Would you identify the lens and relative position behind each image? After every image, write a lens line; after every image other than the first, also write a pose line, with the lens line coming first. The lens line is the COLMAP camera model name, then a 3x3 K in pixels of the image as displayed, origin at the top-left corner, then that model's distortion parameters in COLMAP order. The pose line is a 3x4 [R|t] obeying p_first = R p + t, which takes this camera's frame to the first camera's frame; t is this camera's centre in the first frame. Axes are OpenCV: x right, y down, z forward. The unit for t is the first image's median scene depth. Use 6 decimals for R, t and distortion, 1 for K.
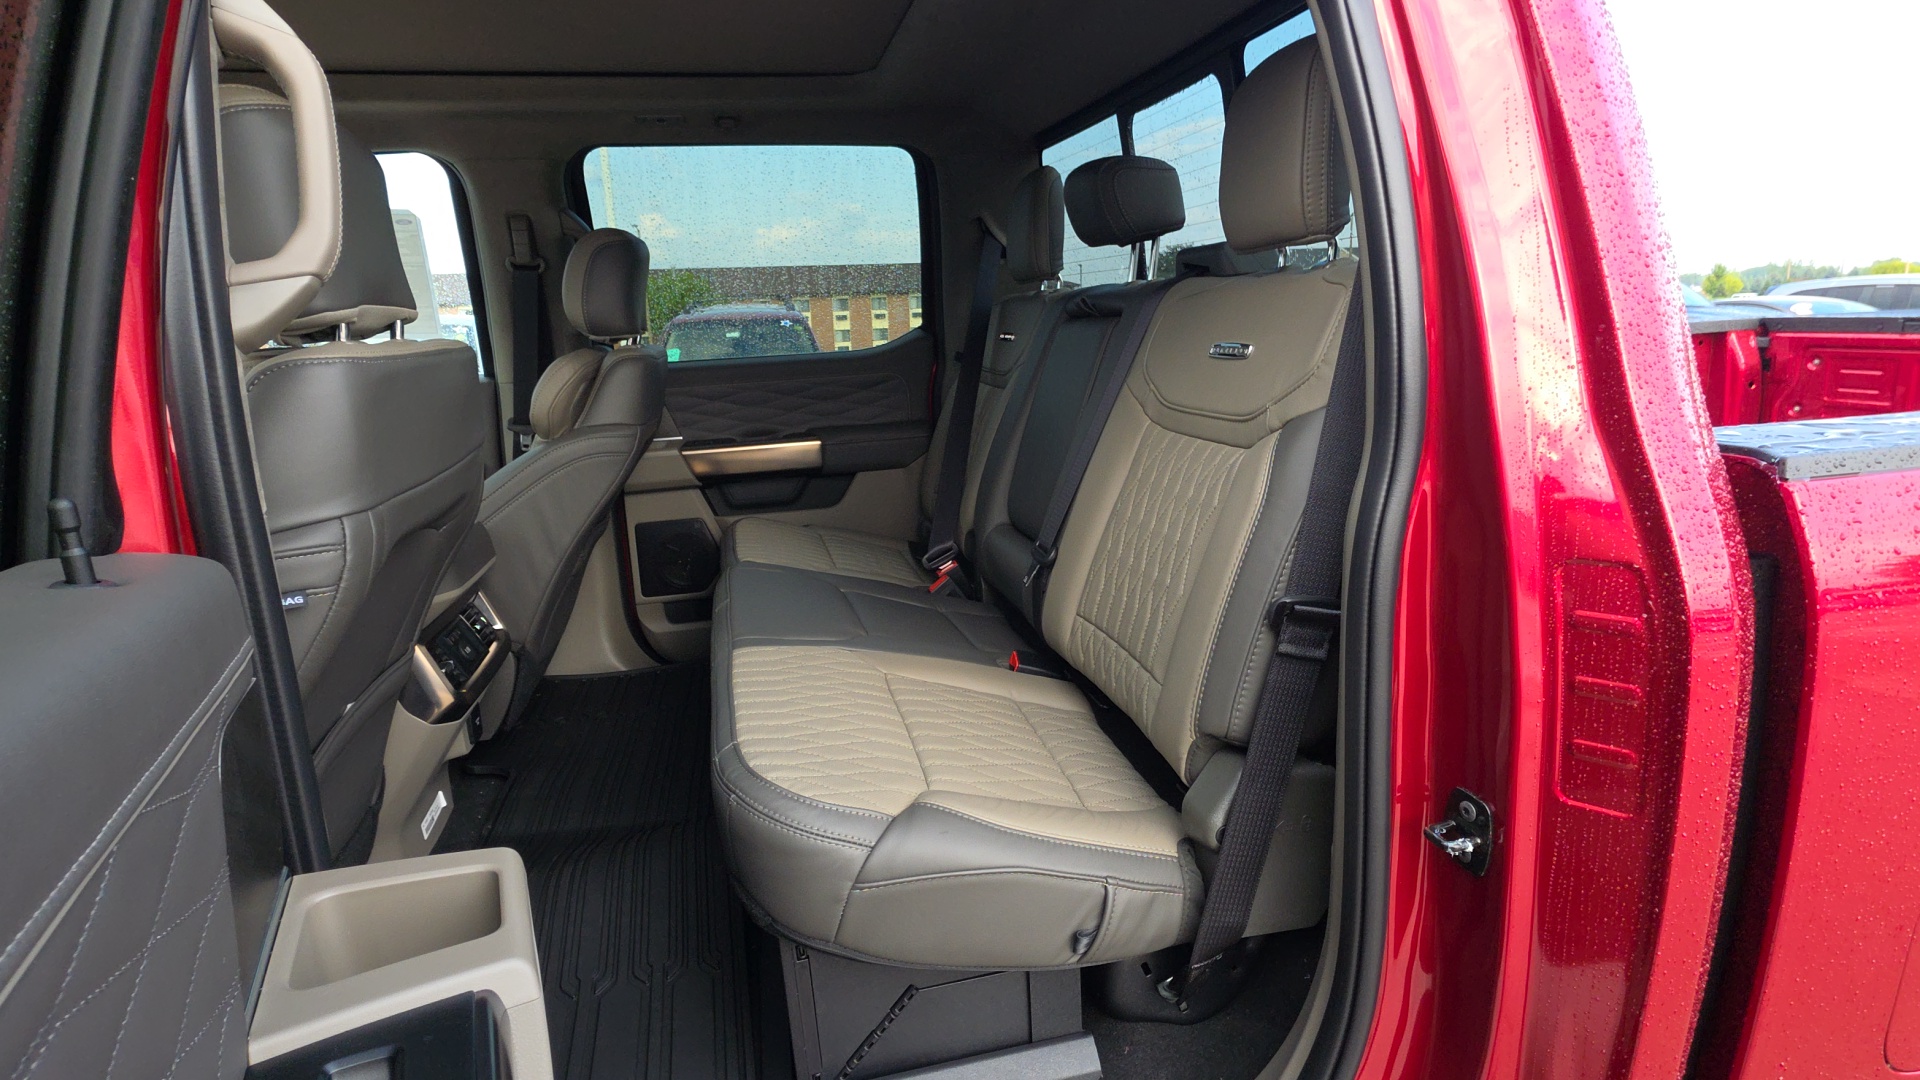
lens RADIAL K [[993.1, 0, 958.4], [0, 993.1, 534.8], [0, 0, 1]] dist [0.015745, -0.009456]
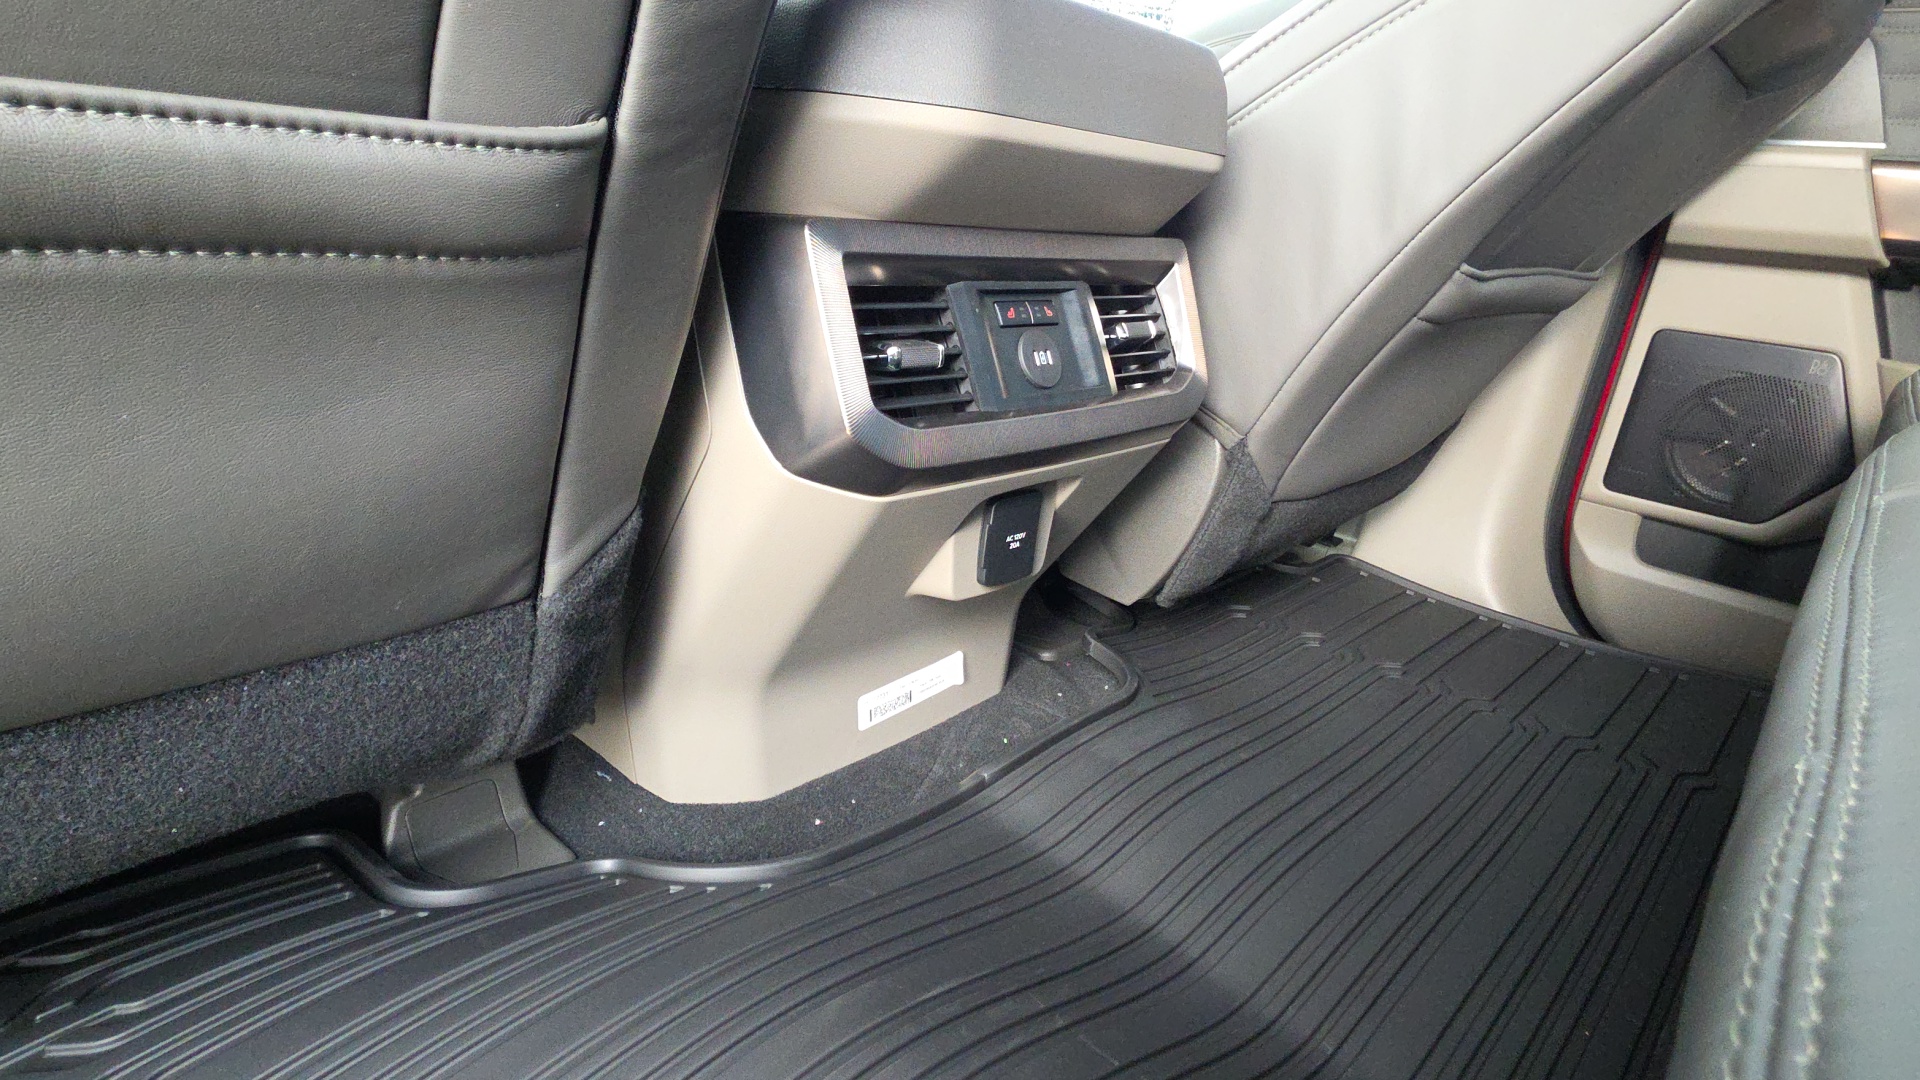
lens RADIAL K [[993.1, 0, 958.4], [0, 993.1, 534.8], [0, 0, 1]] dist [0.015745, -0.009456]
pose [[0.553260, 0.368620, -0.747009, -0.124745], [-0.296953, 0.925121, 0.236578, 0.062364], [0.778282, 0.090938, 0.621295, 0.472845]]
